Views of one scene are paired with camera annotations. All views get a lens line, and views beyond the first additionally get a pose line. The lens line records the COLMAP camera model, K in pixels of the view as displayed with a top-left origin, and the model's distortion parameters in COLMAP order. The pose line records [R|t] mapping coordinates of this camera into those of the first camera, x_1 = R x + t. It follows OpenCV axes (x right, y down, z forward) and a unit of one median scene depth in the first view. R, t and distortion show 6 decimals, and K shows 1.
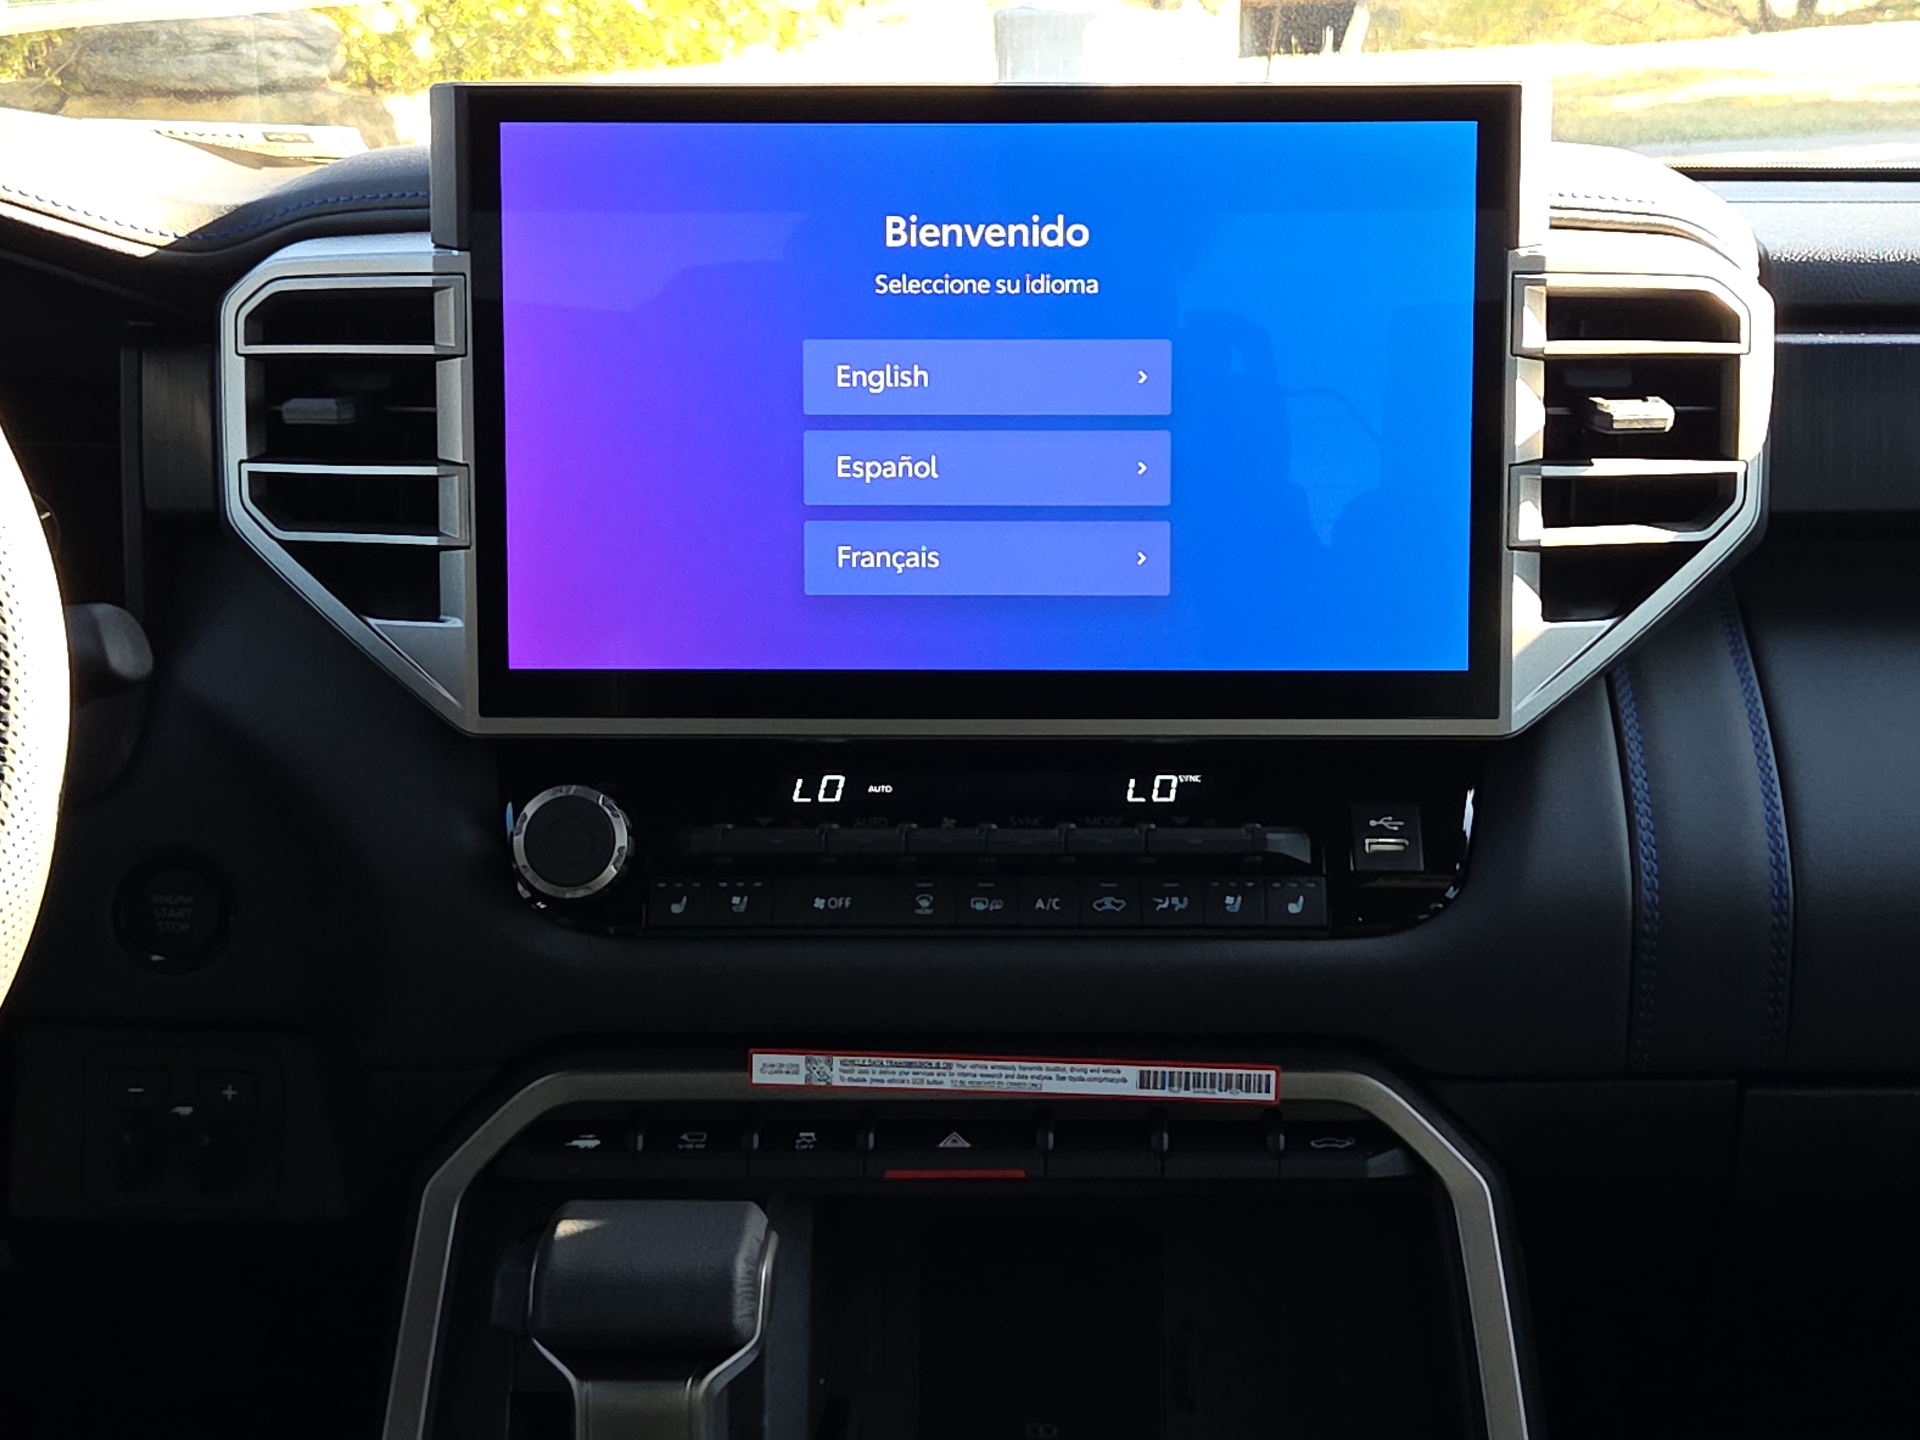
lens RADIAL K [[3364.4, 0, 984.8], [0, 3364.4, 668.8], [0, 0, 1]] dist [0.116916, 0.000000]
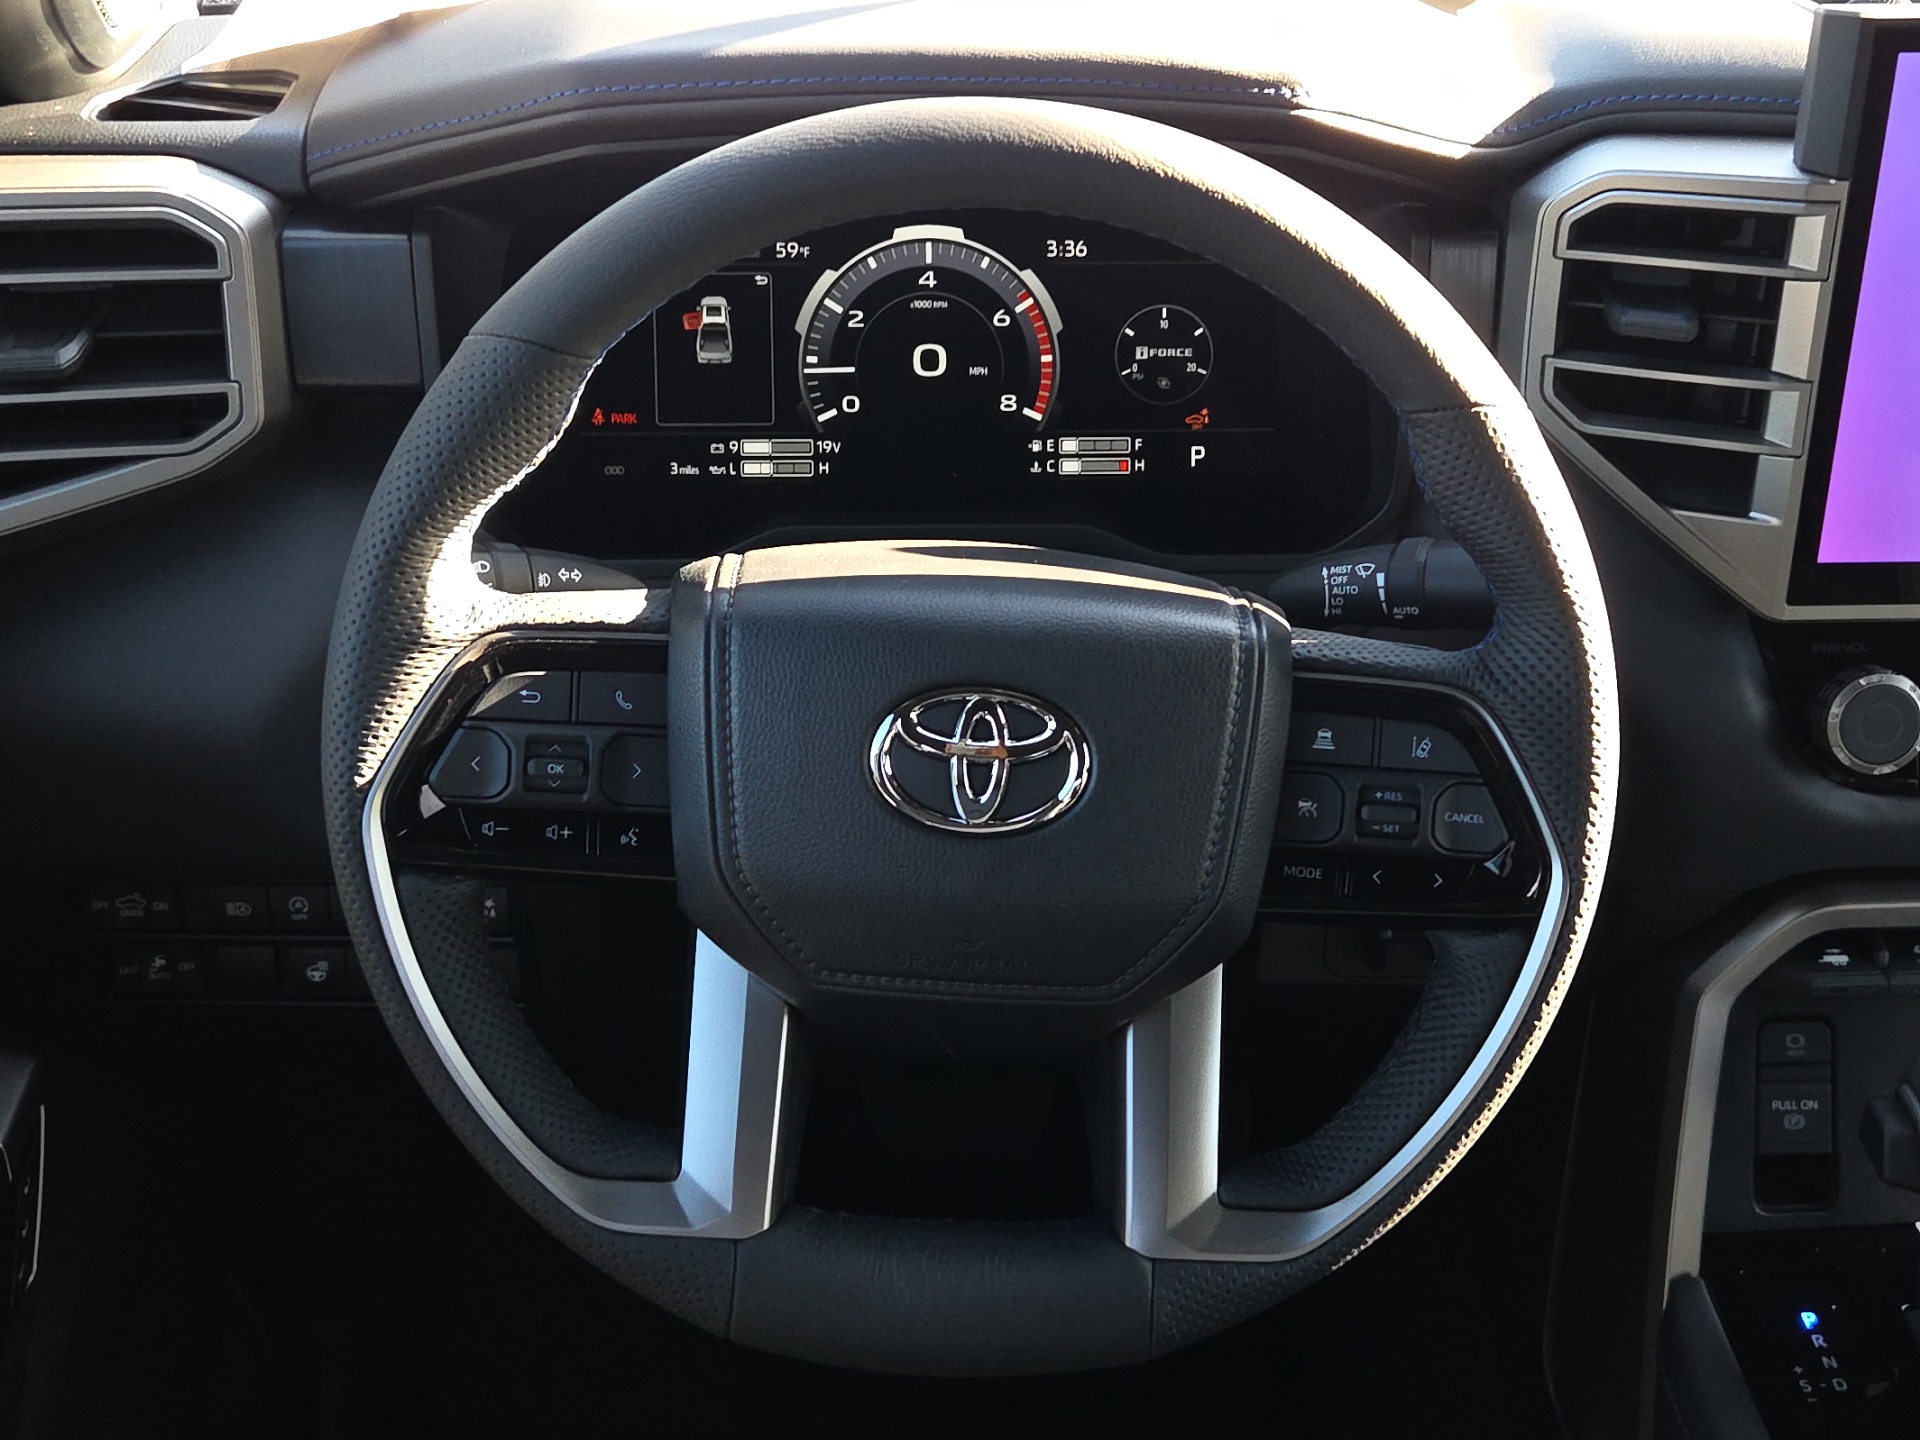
lens RADIAL K [[2510.6, 0, 994.6], [0, 2510.6, 704.5], [0, 0, 1]] dist [0.082256, 0.000000]
pose [[0.996460, -0.023776, 0.080642, -0.471798], [-0.002565, 0.950136, 0.311825, -0.210066], [-0.084034, -0.310927, 0.946711, 0.236945]]
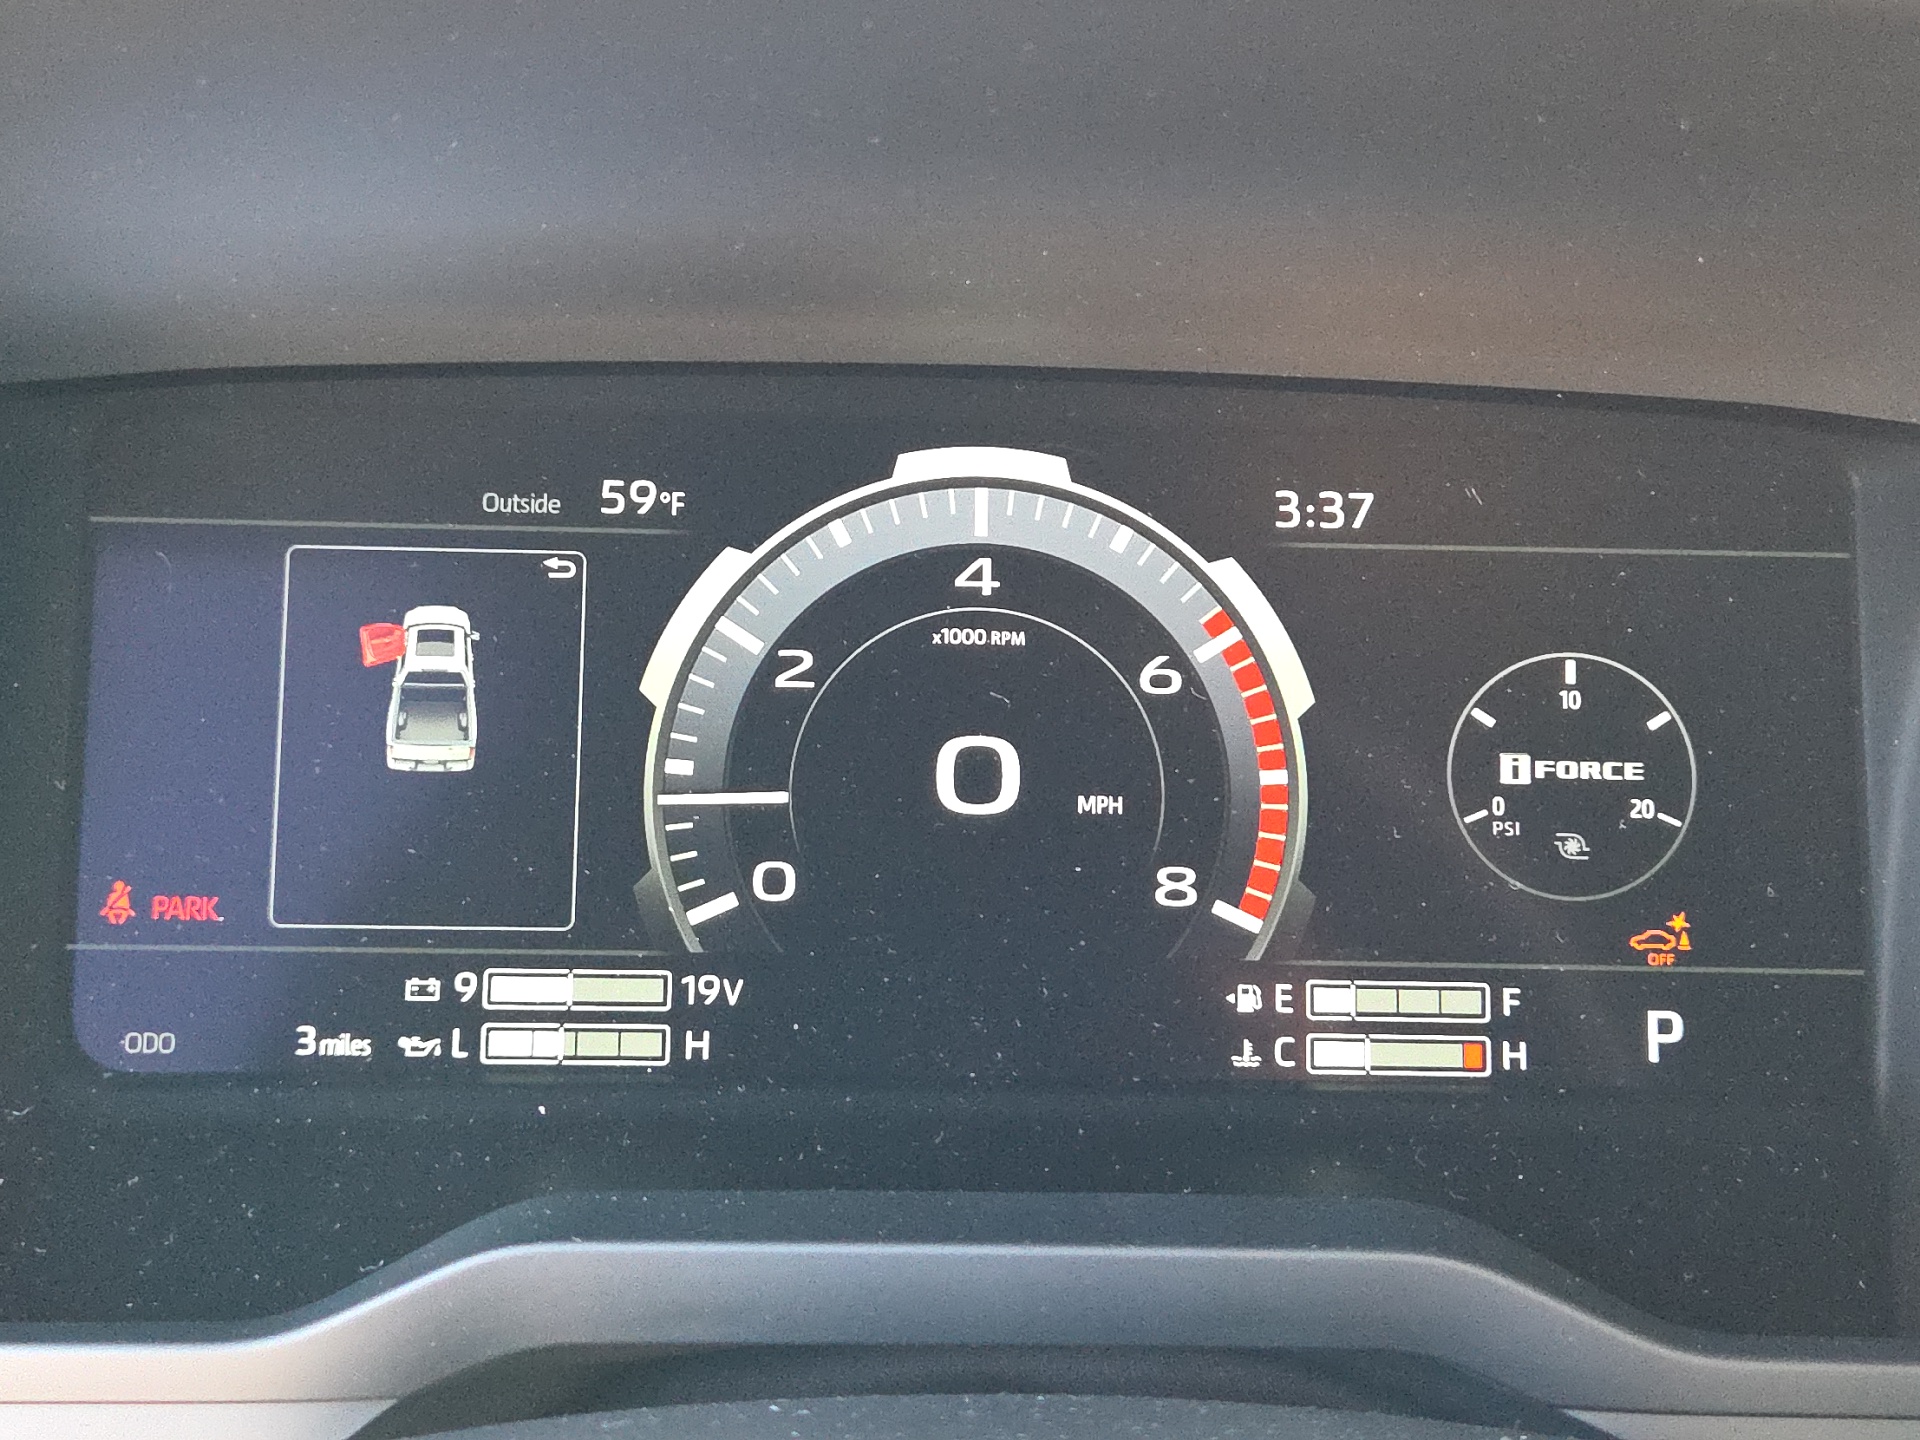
lens RADIAL K [[2235.8, 0, 941.8], [0, 2235.8, 725.5], [0, 0, 1]] dist [0.086191, 0.000000]
pose [[0.997817, 0.012958, 0.064750, -0.444452], [-0.018905, 0.995572, 0.092086, -0.079469], [-0.063270, -0.093109, 0.993644, 0.830002]]
